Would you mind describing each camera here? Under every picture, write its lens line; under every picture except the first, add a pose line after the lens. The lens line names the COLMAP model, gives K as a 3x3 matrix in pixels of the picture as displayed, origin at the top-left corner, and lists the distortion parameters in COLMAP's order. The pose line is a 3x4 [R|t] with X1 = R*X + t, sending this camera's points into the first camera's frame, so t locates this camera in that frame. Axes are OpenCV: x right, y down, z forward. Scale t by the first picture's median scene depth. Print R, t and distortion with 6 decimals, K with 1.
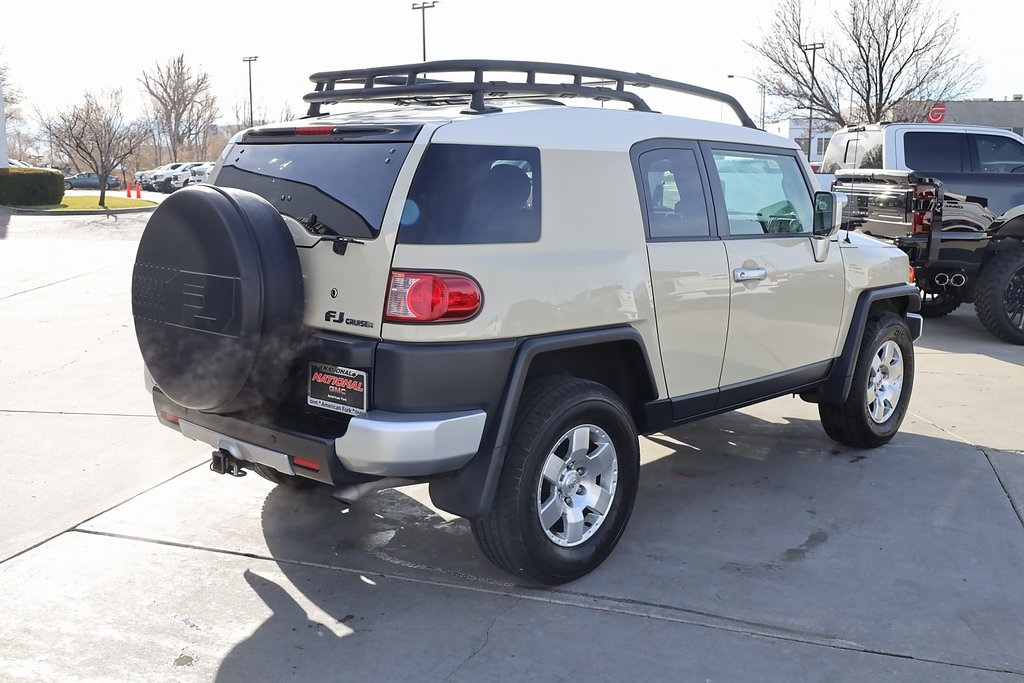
lens RADIAL K [[1036.6, 0, 512.0], [0, 1036.6, 341.5], [0, 0, 1]] dist [0.001032, -0.004203]
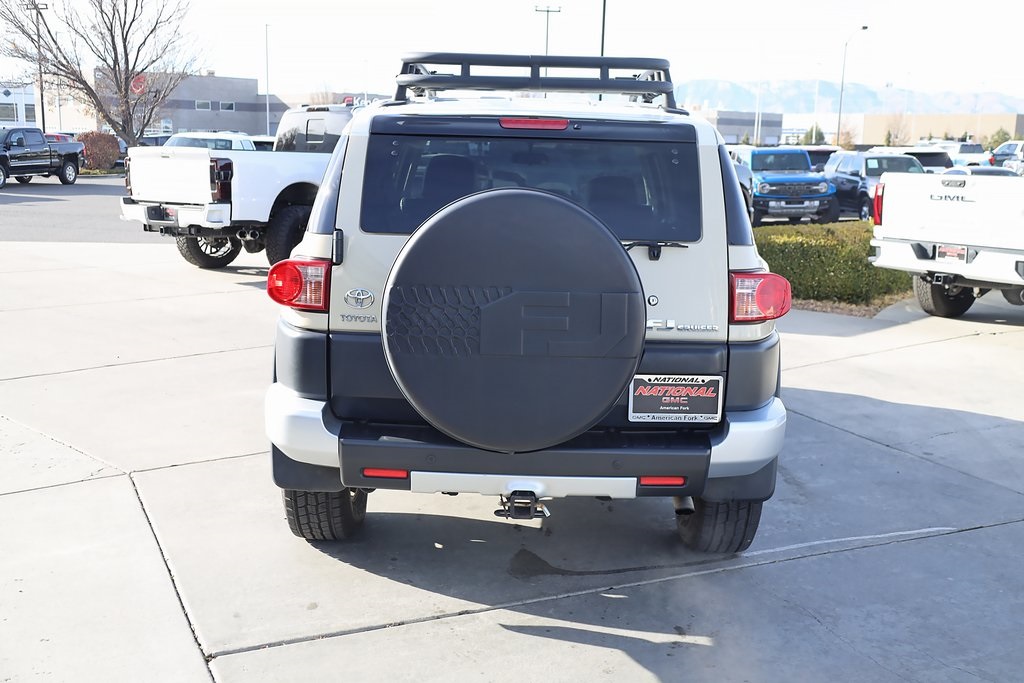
lens RADIAL K [[1036.6, 0, 512.0], [0, 1036.6, 341.5], [0, 0, 1]] dist [0.001032, -0.004203]
pose [[0.732053, -0.116336, 0.671241, -0.759199], [0.097033, 0.993071, 0.066289, -0.070993], [-0.674302, 0.016605, 0.738269, 0.318770]]
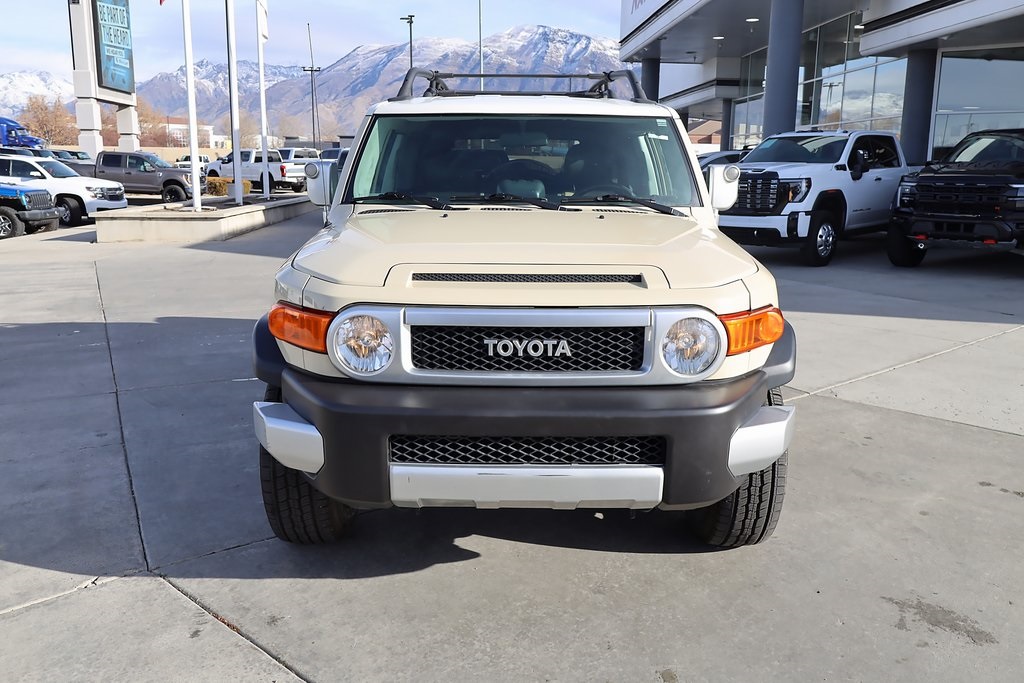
lens RADIAL K [[829.5, 0, 520.2], [0, 829.5, 356.7], [0, 0, 1]] dist [-0.006261, -0.004359]
pose [[-0.716117, 0.140846, -0.683622, 0.839464], [-0.134409, 0.933270, 0.333078, -0.296467], [0.684917, 0.330408, -0.649399, 1.955213]]
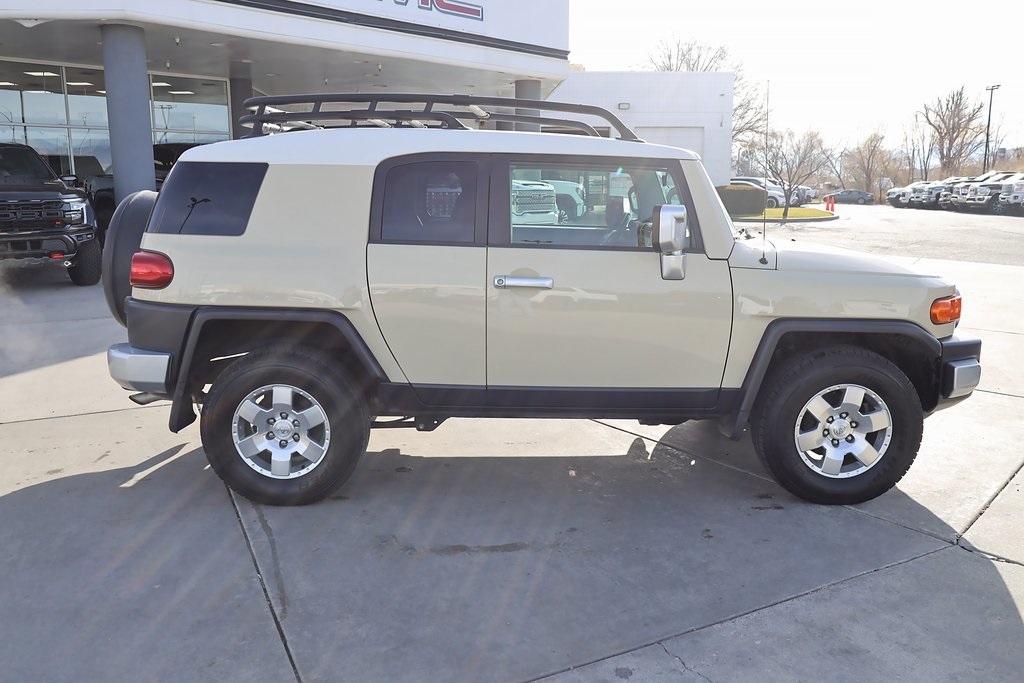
lens RADIAL K [[829.1, 0, 512.0], [0, 829.1, 341.5], [0, 0, 1]] dist [-0.007653, -0.001548]
pose [[0.695451, 0.132829, -0.706190, 0.865995], [-0.119194, 0.990476, 0.068920, -0.066236], [0.708619, 0.036243, 0.704660, 0.440705]]
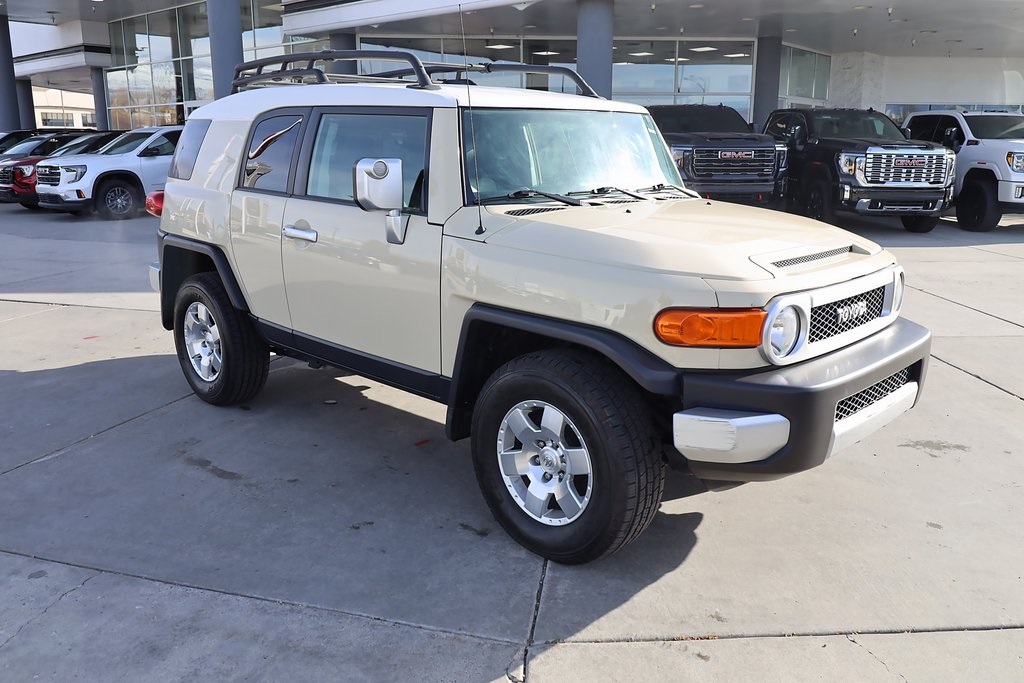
lens RADIAL K [[829.1, 0, 512.0], [0, 829.1, 341.5], [0, 0, 1]] dist [-0.007653, -0.001548]
pose [[-0.013810, 0.227504, -0.973679, 1.143160], [-0.171201, 0.958855, 0.226468, -0.199757], [0.985139, 0.169822, 0.025707, 1.289851]]
